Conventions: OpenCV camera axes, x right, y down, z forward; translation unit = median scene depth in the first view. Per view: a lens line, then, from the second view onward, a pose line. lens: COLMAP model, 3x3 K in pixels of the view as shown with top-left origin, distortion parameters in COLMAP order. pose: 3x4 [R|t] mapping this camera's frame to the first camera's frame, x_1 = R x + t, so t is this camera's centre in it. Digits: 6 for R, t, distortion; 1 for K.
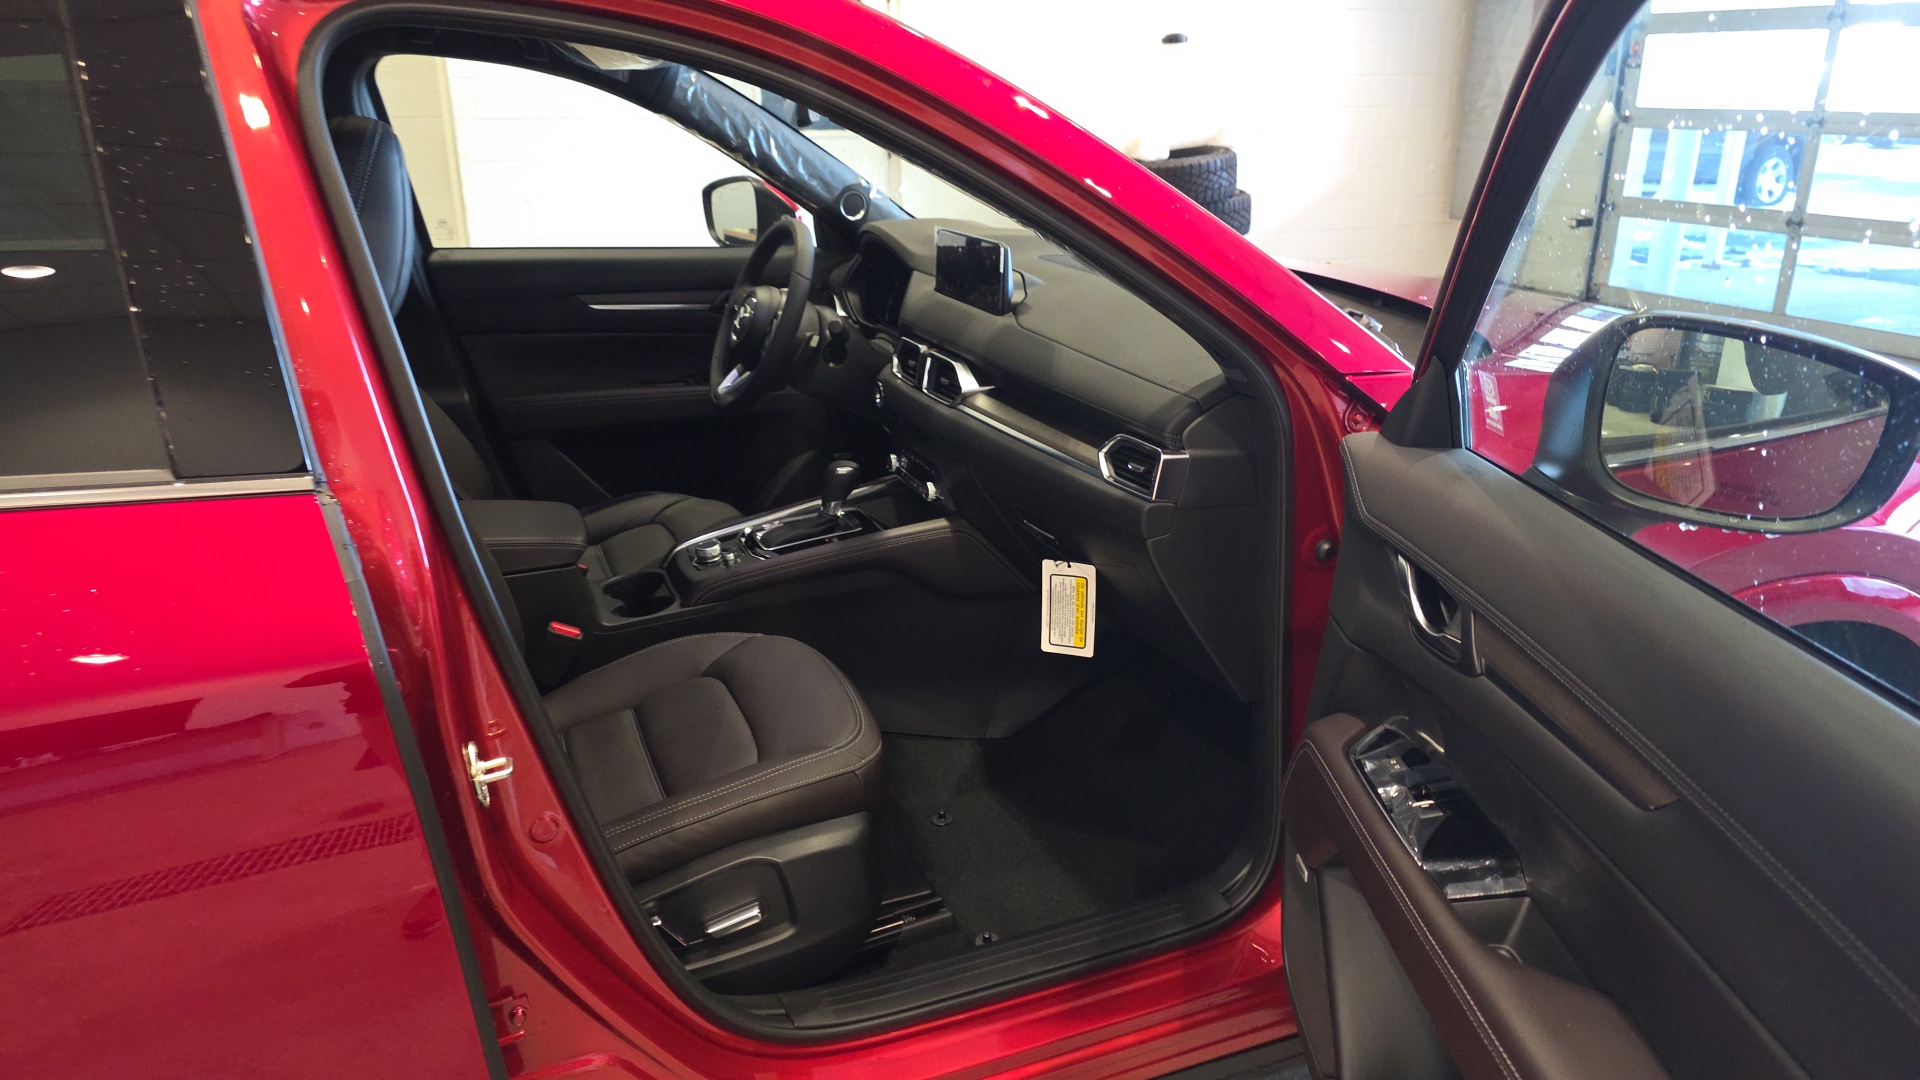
lens RADIAL K [[1274.1, 0, 960.0], [0, 1274.1, 540.0], [0, 0, 1]] dist [0.073134, -0.078454]
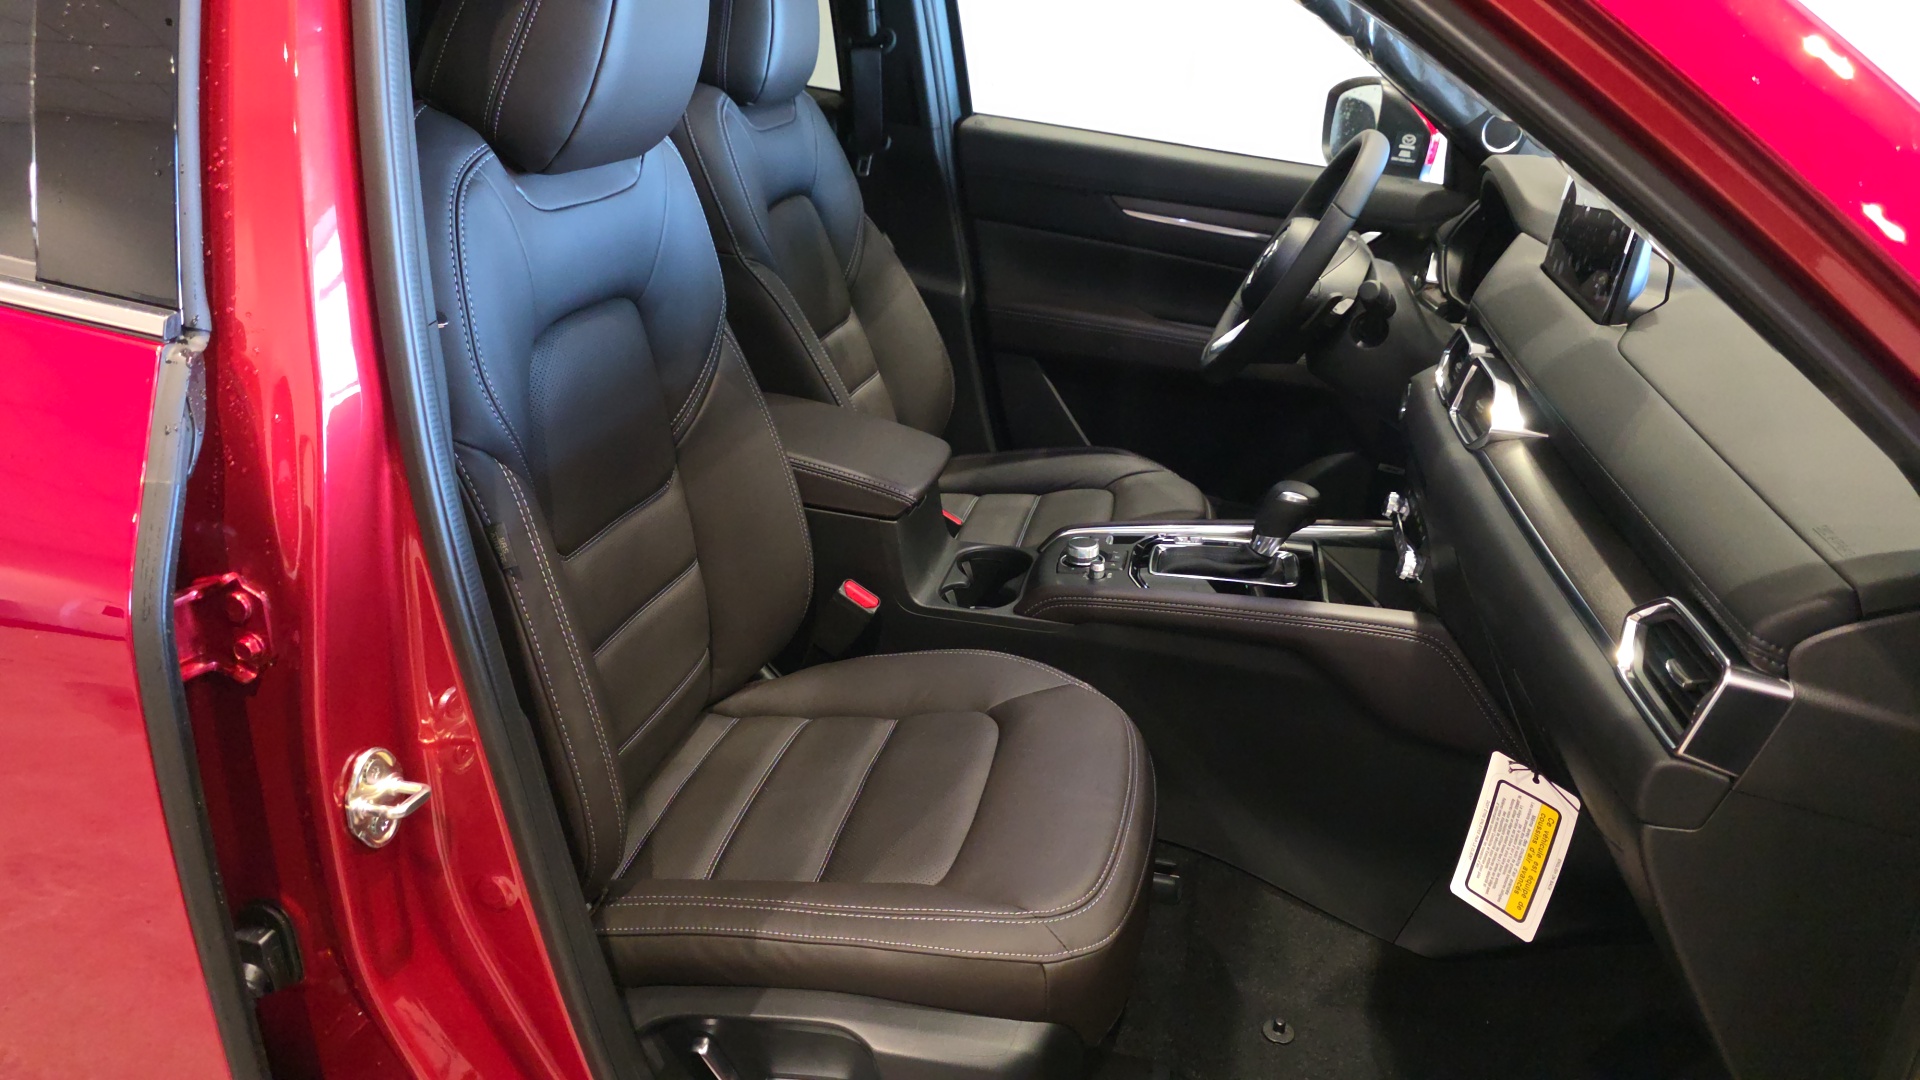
lens RADIAL K [[1274.1, 0, 960.0], [0, 1274.1, 540.0], [0, 0, 1]] dist [0.073134, -0.078454]
pose [[0.823428, 0.298703, -0.482434, 0.097190], [-0.274642, 0.953802, 0.121790, -0.065241], [0.496526, 0.032212, 0.867424, 0.305744]]
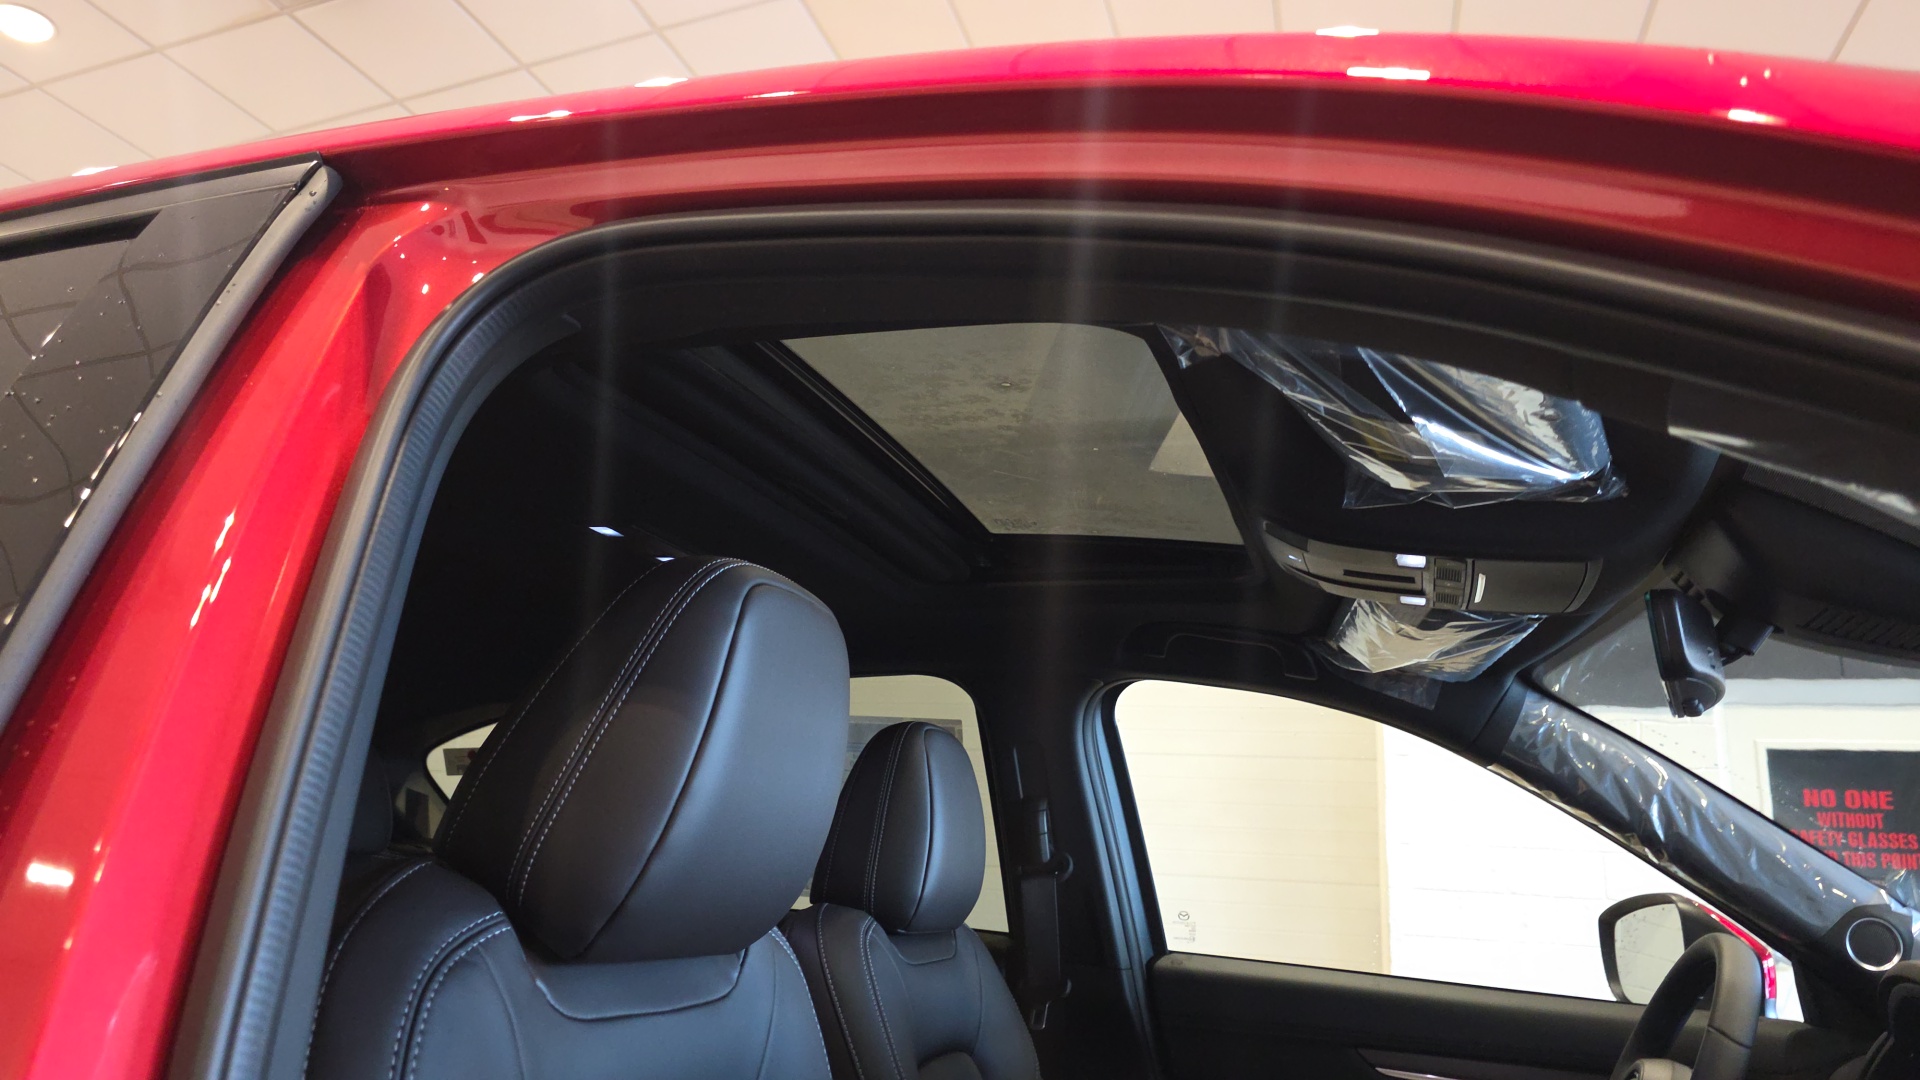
lens RADIAL K [[1282.2, 0, 987.9], [0, 1282.2, 534.1], [0, 0, 1]] dist [0.079771, -0.076635]
pose [[0.767389, -0.124305, -0.629017, -0.003045], [-0.261714, 0.834859, -0.484269, -0.052162], [0.585338, 0.536245, 0.608130, 0.441836]]
